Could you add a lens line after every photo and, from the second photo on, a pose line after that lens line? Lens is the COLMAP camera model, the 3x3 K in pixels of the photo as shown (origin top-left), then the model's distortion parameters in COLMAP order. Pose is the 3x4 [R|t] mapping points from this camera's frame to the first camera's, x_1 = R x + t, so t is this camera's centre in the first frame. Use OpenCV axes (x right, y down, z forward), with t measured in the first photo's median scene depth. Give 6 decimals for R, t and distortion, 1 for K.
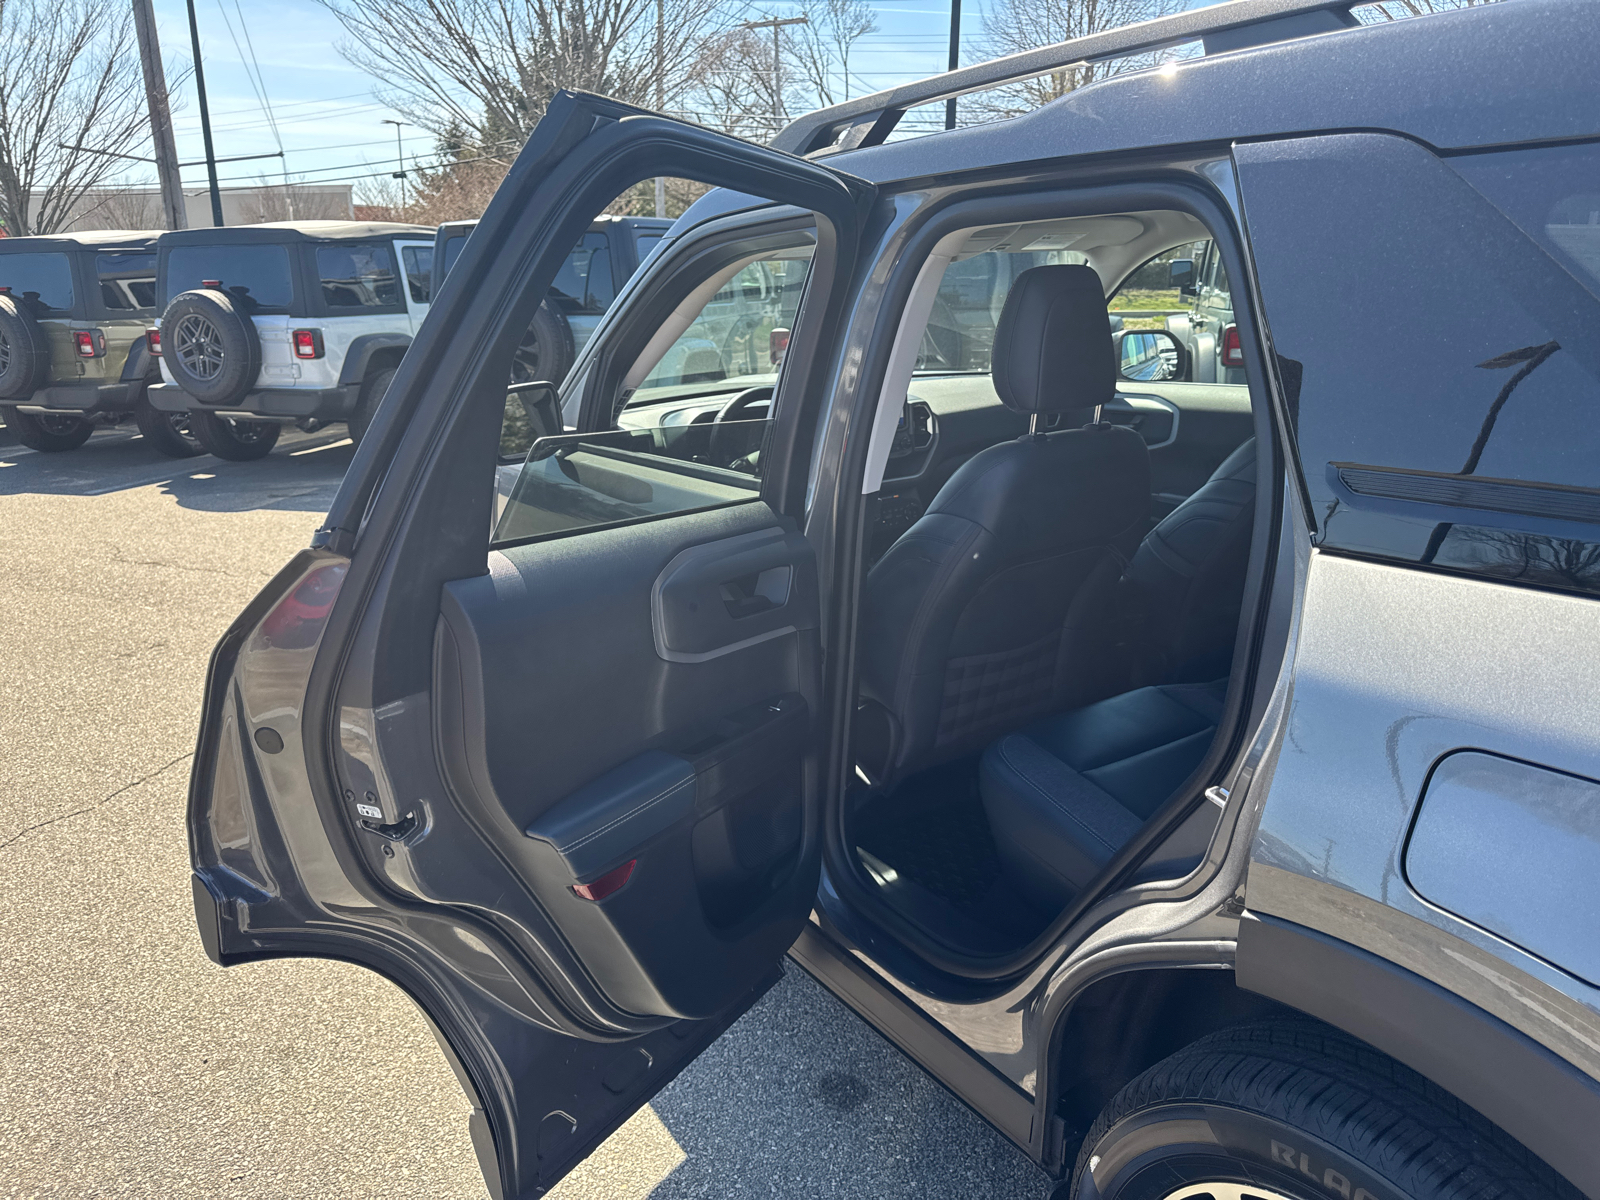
lens RADIAL K [[1151.3, 0, 806.2], [0, 1151.3, 602.0], [0, 0, 1]] dist [0.029084, -0.015252]
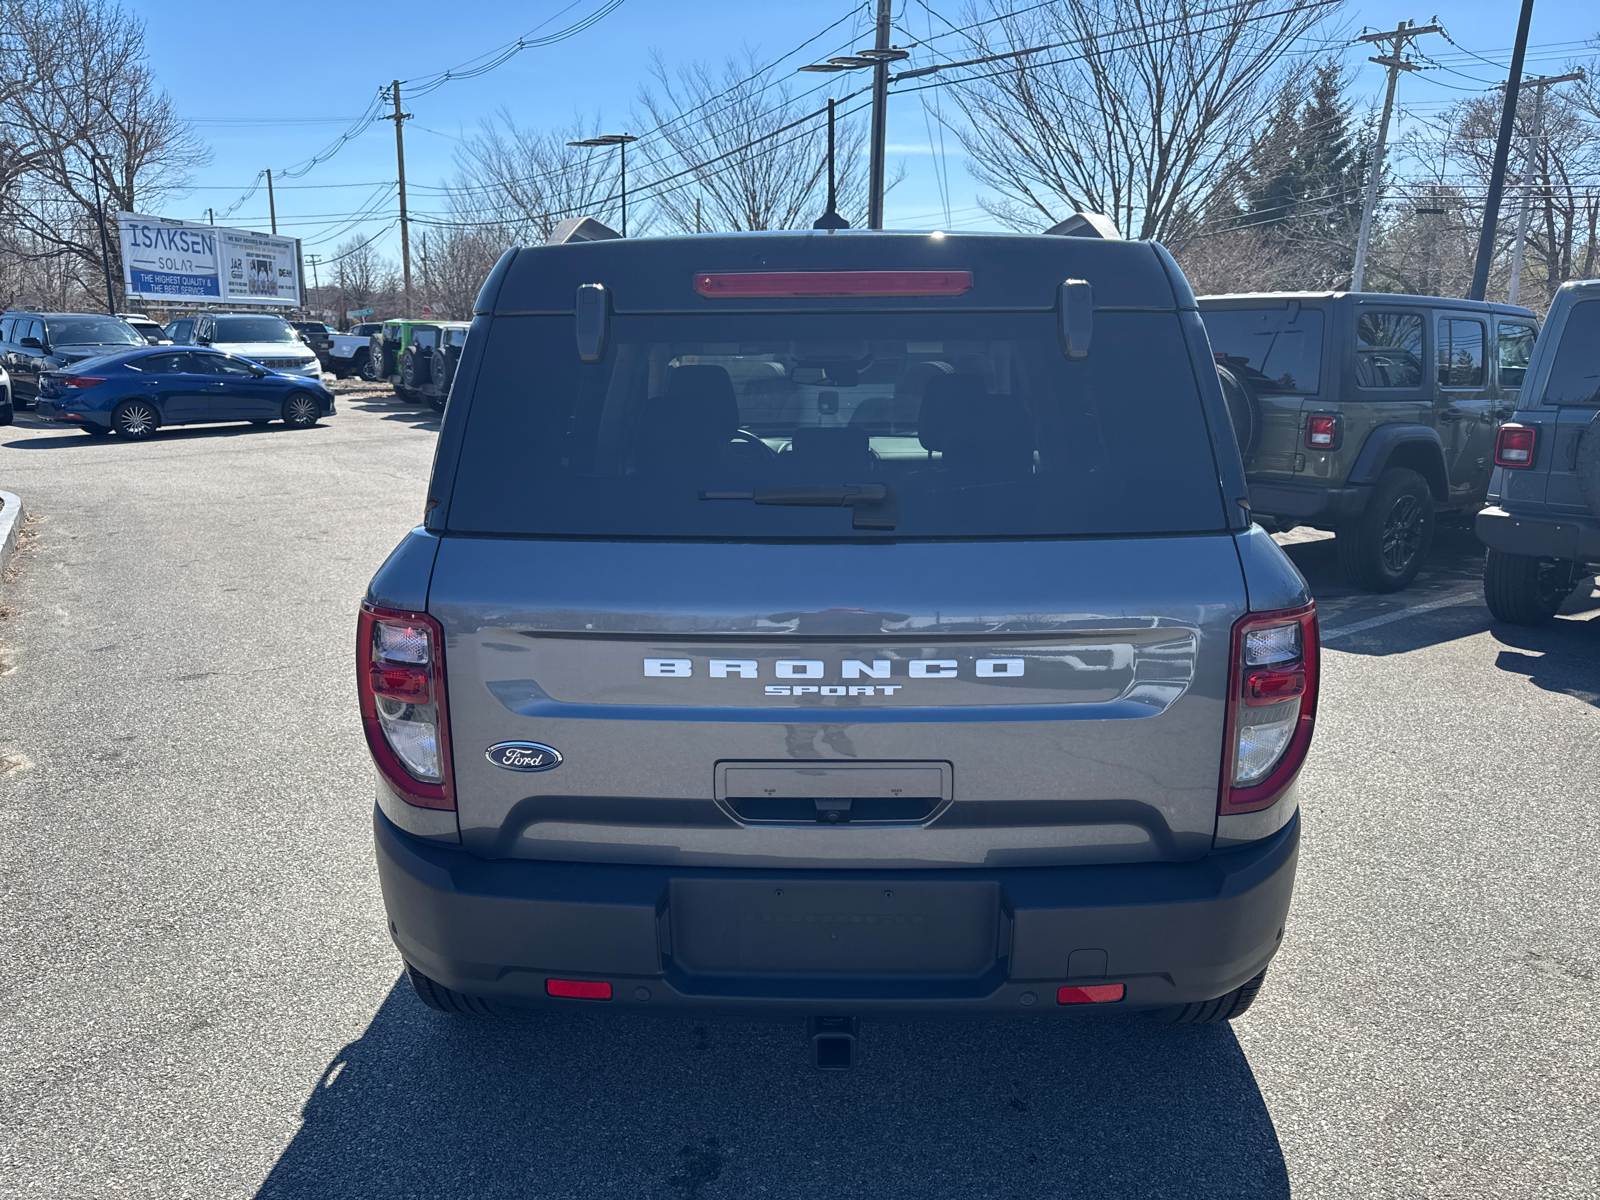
lens RADIAL K [[1151.3, 0, 800.6], [0, 1151.3, 599.7], [0, 0, 1]] dist [0.029084, -0.015252]
pose [[0.811751, 0.153782, -0.563393, 0.269932], [-0.187133, 0.982333, -0.001491, 0.010181], [0.553210, 0.106640, 0.826188, -0.073937]]
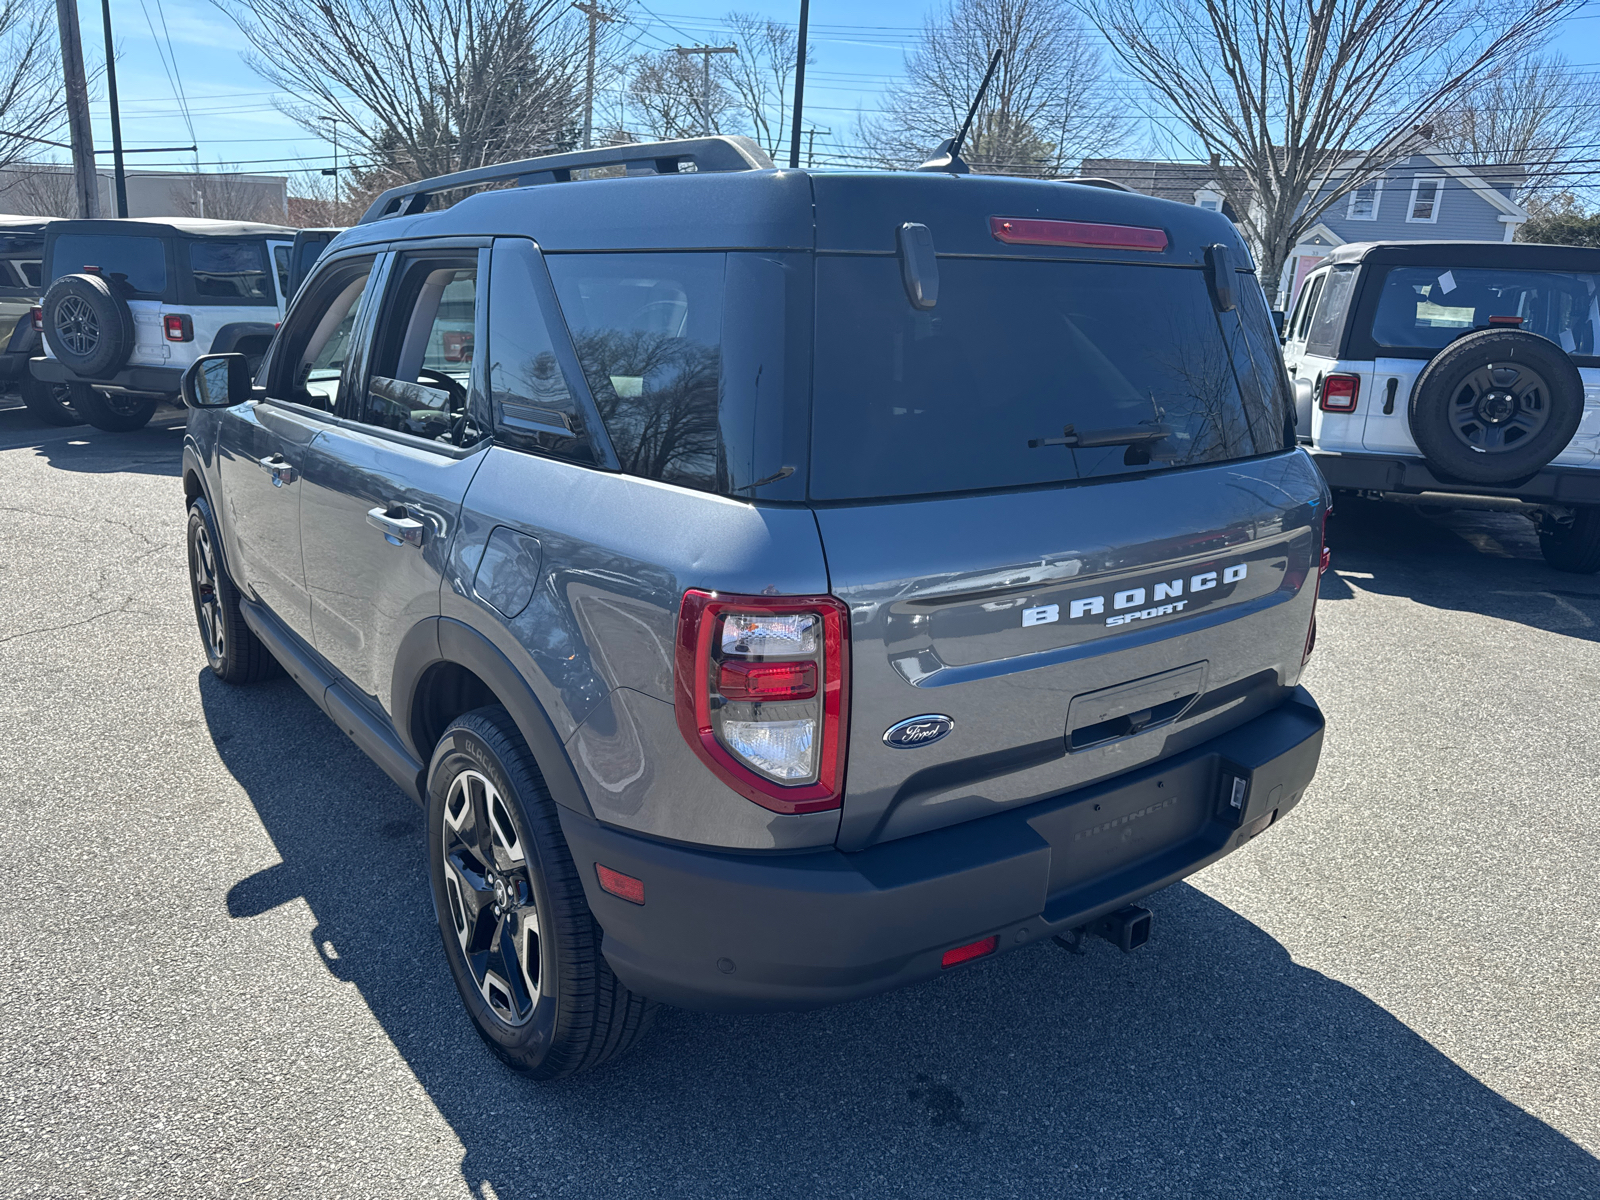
lens RADIAL K [[1151.3, 0, 804.2], [0, 1151.3, 600.7], [0, 0, 1]] dist [0.029084, -0.015252]
pose [[0.997544, 0.044737, 0.053891, 0.099919], [-0.043791, 0.998867, -0.018608, 0.027522], [-0.054663, 0.016202, 0.998373, -0.117423]]
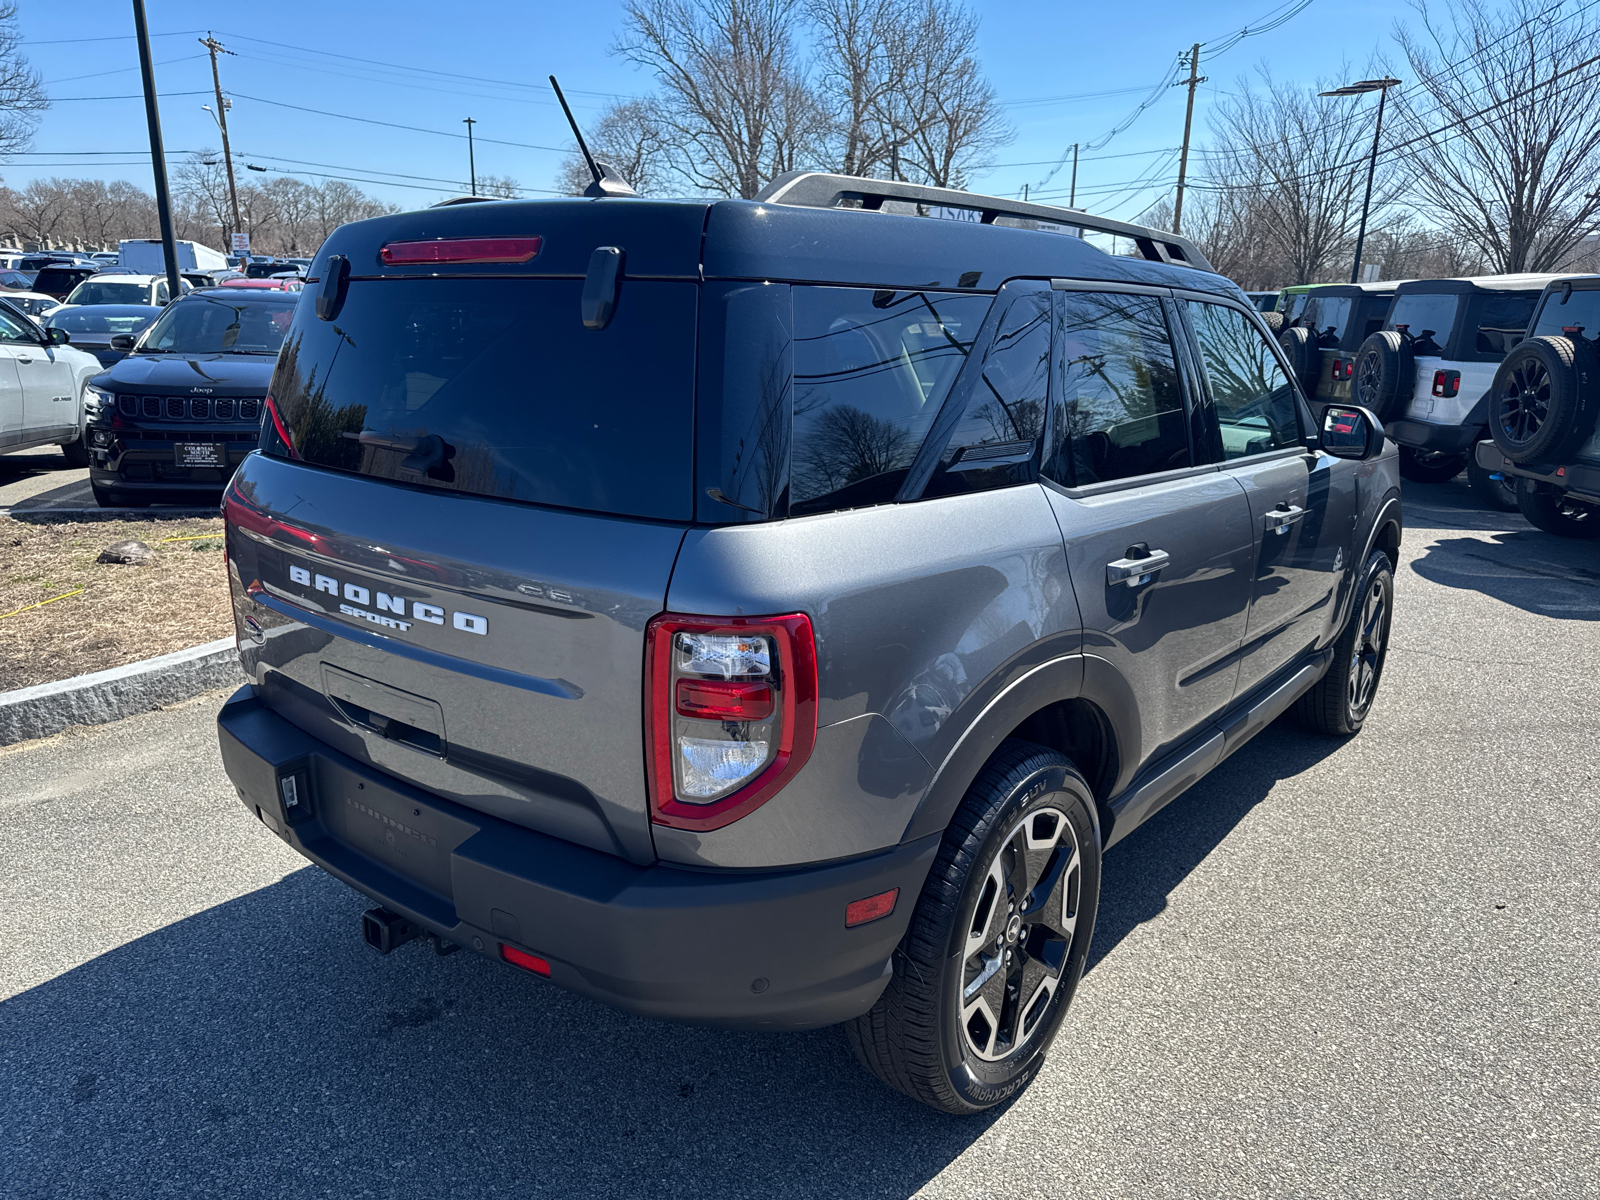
lens RADIAL K [[1151.3, 0, 807.3], [0, 1151.3, 596.2], [0, 0, 1]] dist [0.029084, -0.015252]
pose [[0.311151, 0.266884, -0.912117, 0.384901], [-0.296217, 0.939183, 0.173755, -0.039612], [0.903017, 0.216120, 0.371284, 0.076085]]
